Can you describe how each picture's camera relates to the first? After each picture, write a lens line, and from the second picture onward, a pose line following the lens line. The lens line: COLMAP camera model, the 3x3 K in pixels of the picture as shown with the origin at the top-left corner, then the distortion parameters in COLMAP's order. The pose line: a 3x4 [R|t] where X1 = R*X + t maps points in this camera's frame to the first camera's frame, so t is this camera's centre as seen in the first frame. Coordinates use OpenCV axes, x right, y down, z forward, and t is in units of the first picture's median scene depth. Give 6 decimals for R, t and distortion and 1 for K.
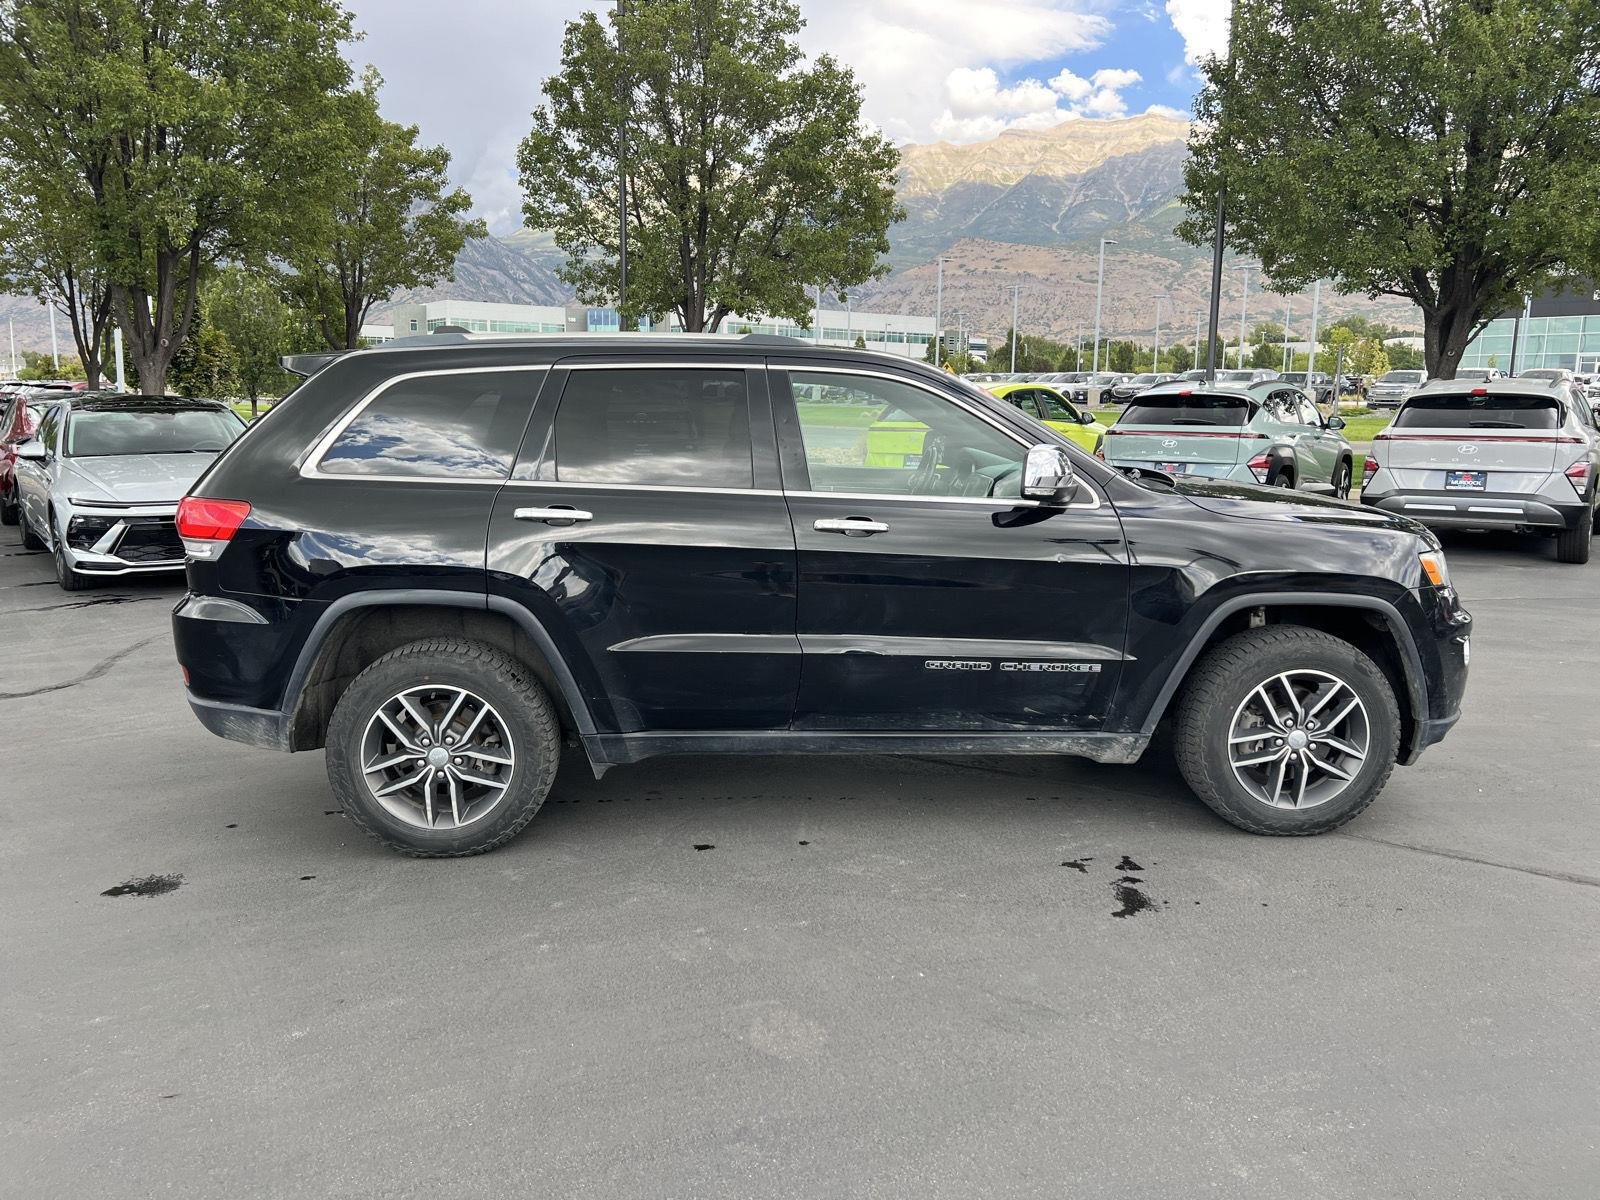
lens RADIAL K [[1252.7, 0, 792.5], [0, 1252.7, 610.8], [0, 0, 1]] dist [0.033772, -0.016913]
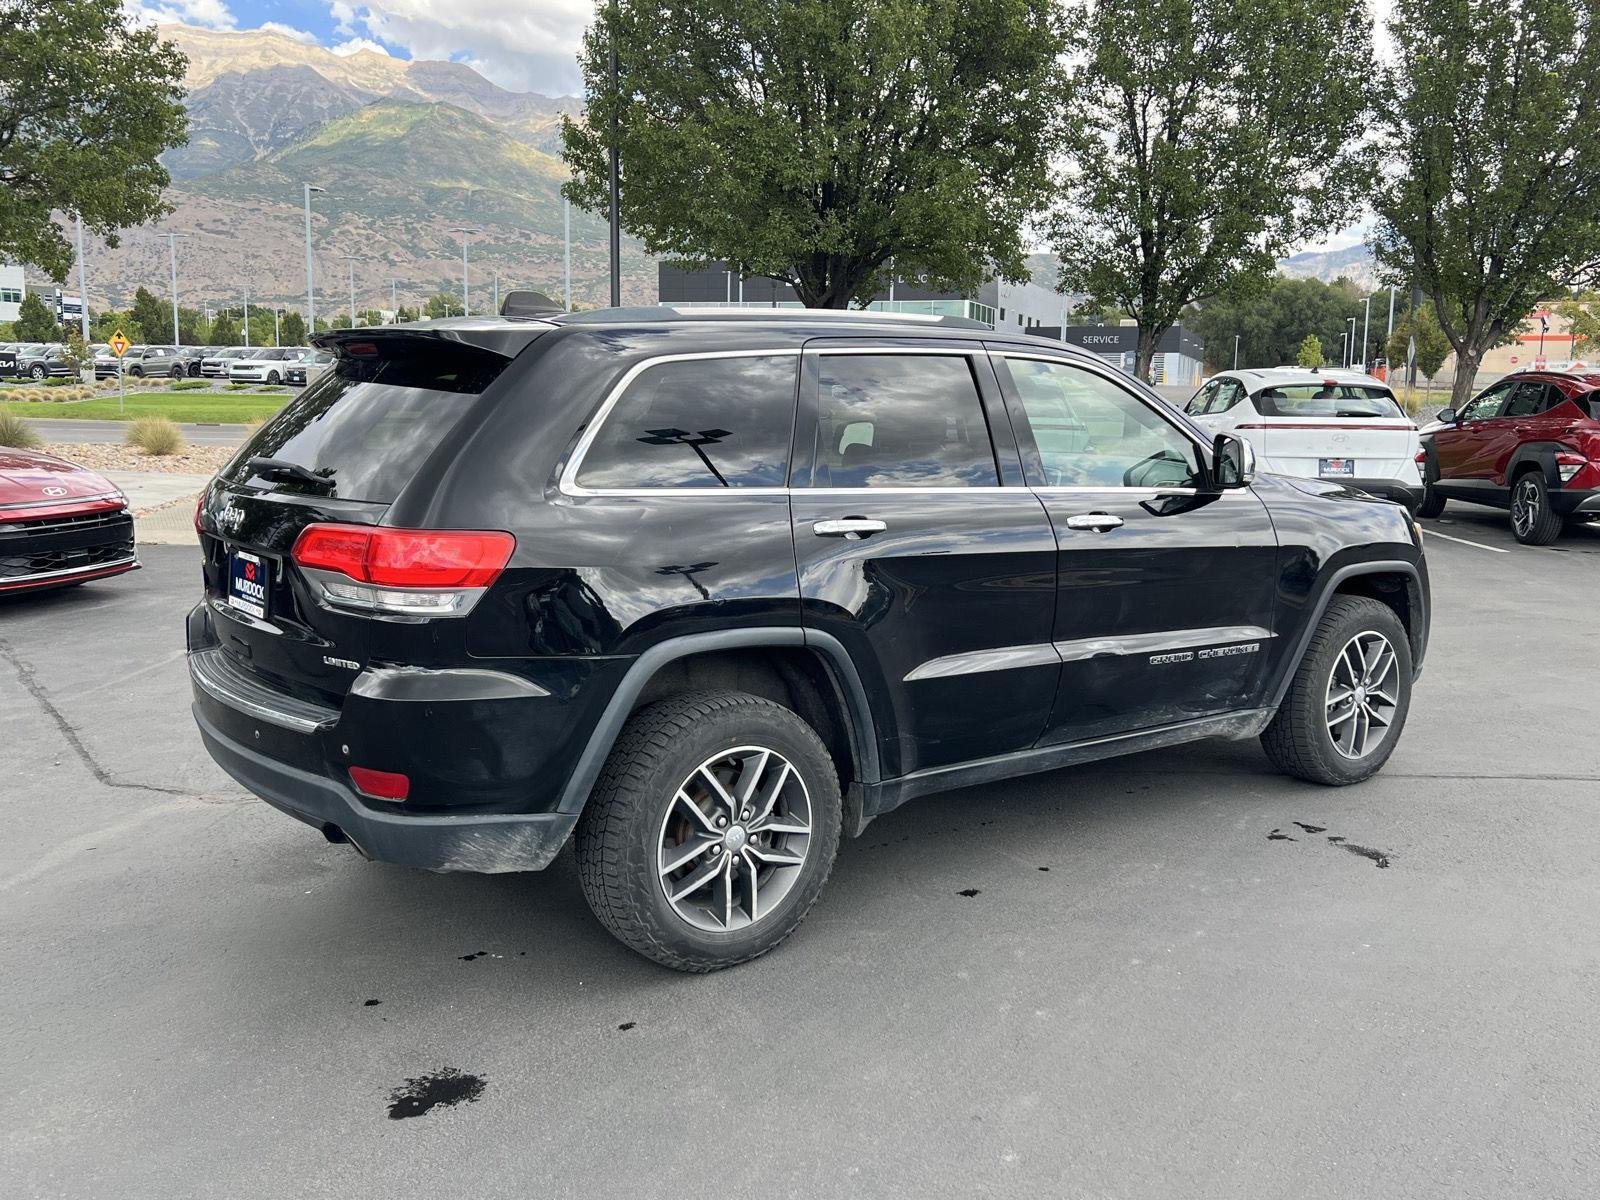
lens RADIAL K [[1520.3, 0, 807.1], [0, 1520.3, 613.6], [0, 0, 1]] dist [0.024173, 0.000000]
pose [[0.814314, -0.084669, 0.574215, -0.761874], [0.093258, 0.995536, 0.014541, -0.034180], [-0.572883, 0.041709, 0.818575, 0.176766]]
